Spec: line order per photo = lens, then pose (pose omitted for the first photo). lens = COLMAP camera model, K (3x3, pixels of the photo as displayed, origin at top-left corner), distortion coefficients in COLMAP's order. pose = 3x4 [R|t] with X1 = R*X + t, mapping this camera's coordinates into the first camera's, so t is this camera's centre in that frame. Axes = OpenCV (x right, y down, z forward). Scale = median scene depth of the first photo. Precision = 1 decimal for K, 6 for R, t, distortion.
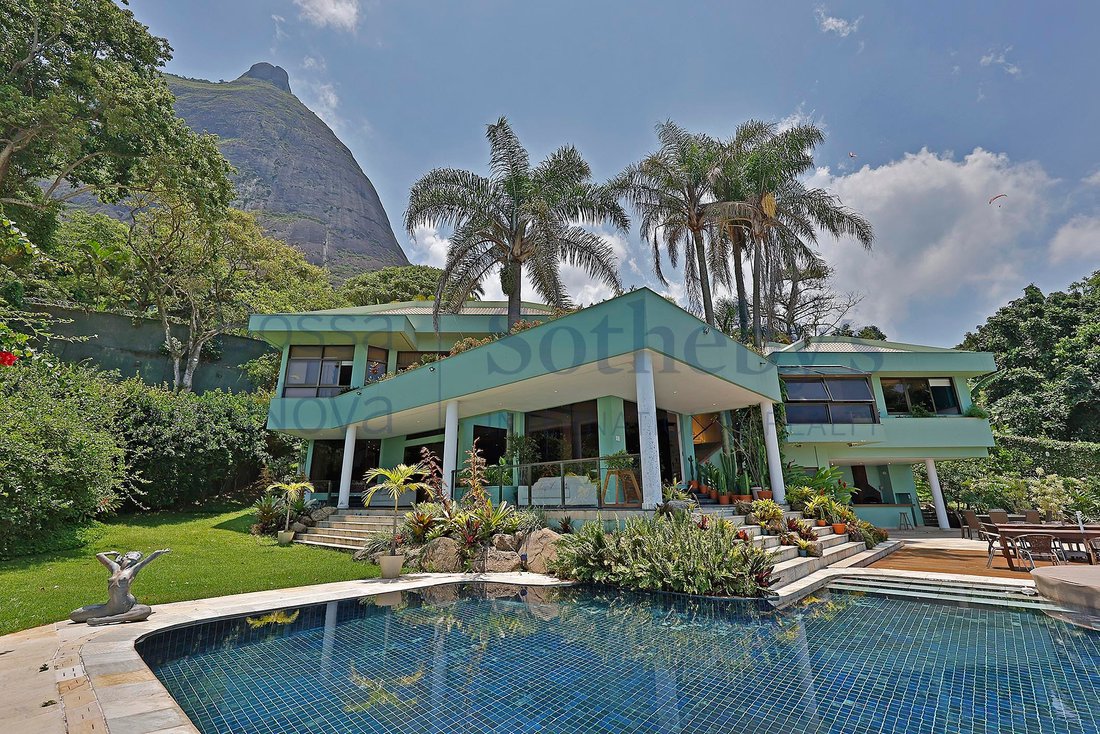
lens RADIAL K [[464.5, 0, 551.0], [0, 464.5, 367.0], [0, 0, 1]] dist [-0.003026, 0.000562]
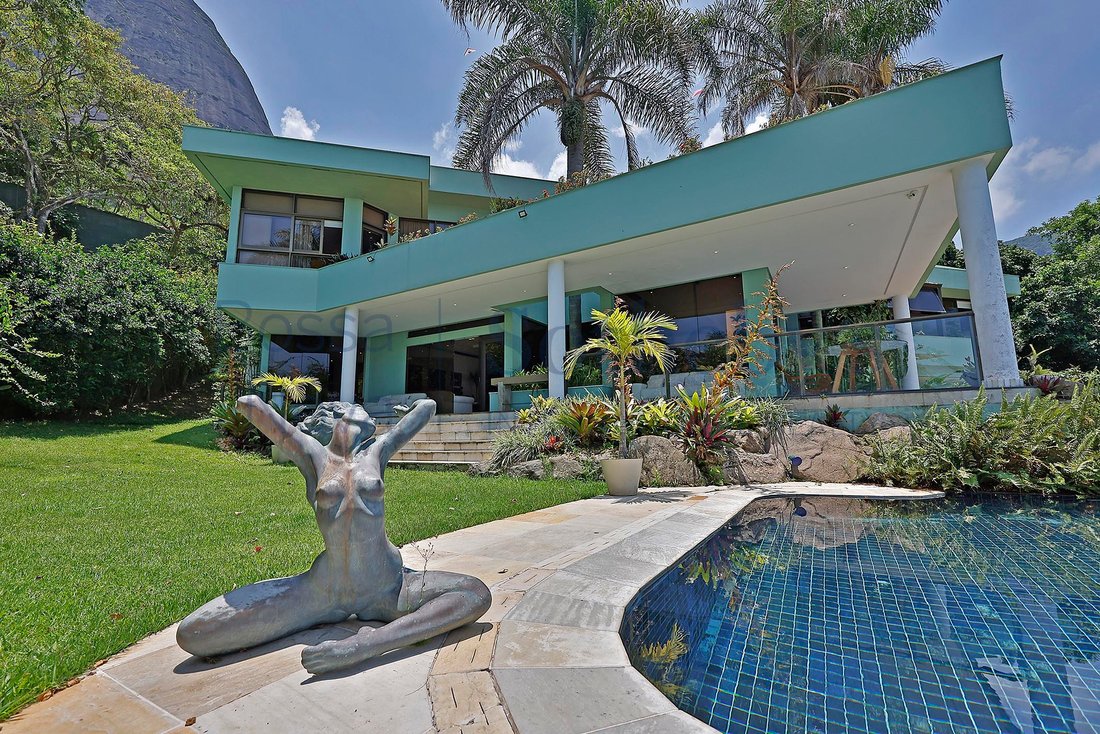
lens RADIAL K [[464.5, 0, 548.3], [0, 464.5, 368.0], [0, 0, 1]] dist [-0.003026, 0.000562]
pose [[0.977485, 0.030420, 0.208801, -0.284009], [-0.057487, 0.990513, 0.124814, 0.113109], [-0.203023, -0.134007, 0.969961, 0.234533]]
